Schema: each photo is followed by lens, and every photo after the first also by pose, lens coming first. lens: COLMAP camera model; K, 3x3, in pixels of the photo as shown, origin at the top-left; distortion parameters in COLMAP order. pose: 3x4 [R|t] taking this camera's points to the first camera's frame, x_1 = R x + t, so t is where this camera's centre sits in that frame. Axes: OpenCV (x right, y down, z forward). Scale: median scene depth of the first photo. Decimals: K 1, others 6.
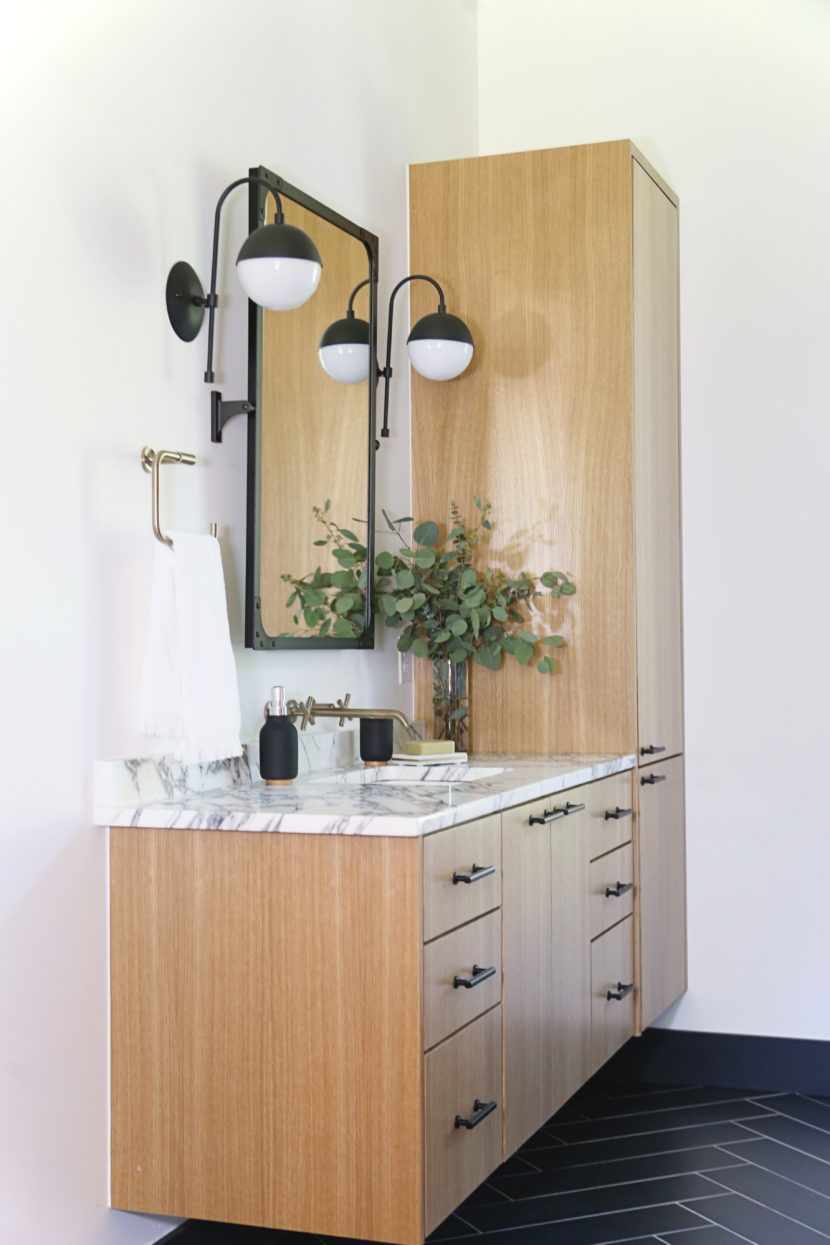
lens RADIAL K [[1662.6, 0, 415.0], [0, 1662.6, 622.5], [0, 0, 1]] dist [0.008861, -0.029363]
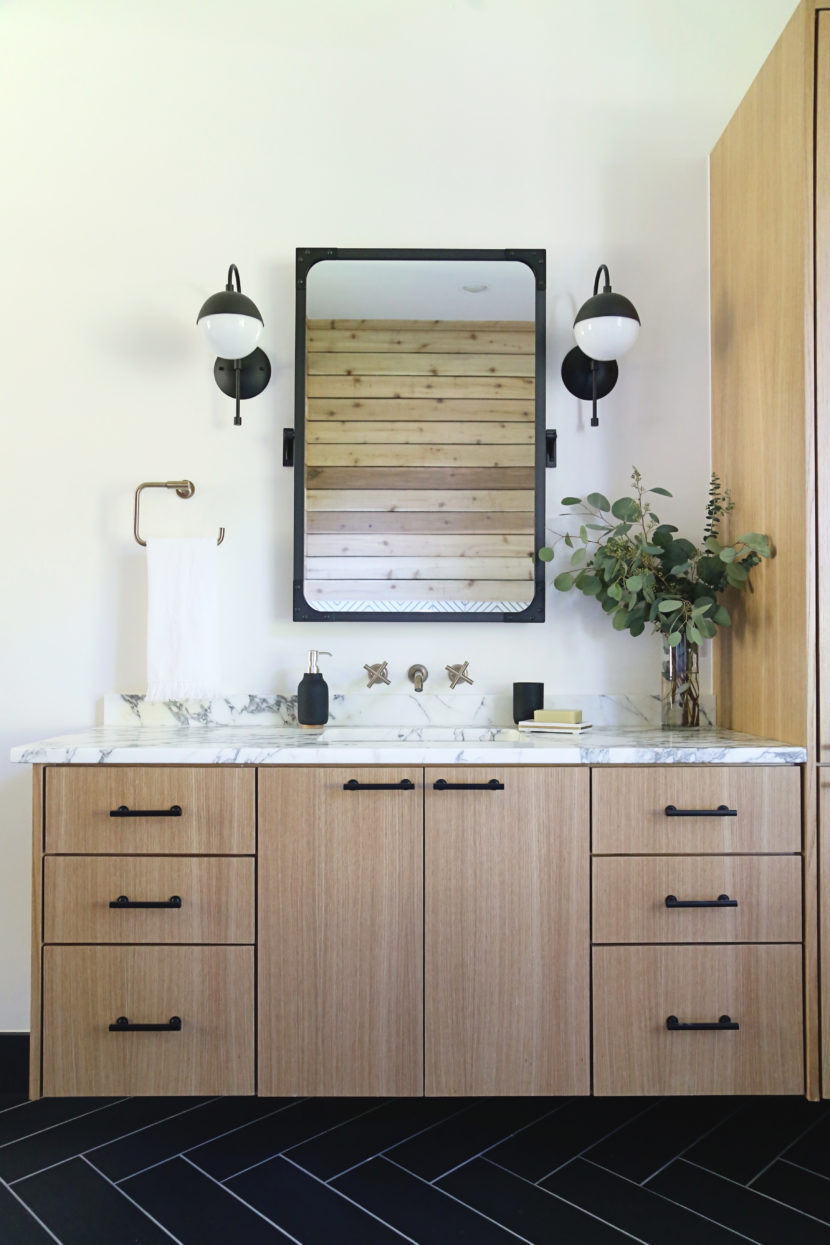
lens RADIAL K [[917.5, 0, 415.0], [0, 917.5, 622.5], [0, 0, 1]] dist [-0.053952, 0.087776]
pose [[0.363117, -0.017727, -0.931575, 0.600192], [0.010502, 0.999833, -0.014932, 0.028784], [0.931684, -0.004361, 0.363243, 0.829176]]
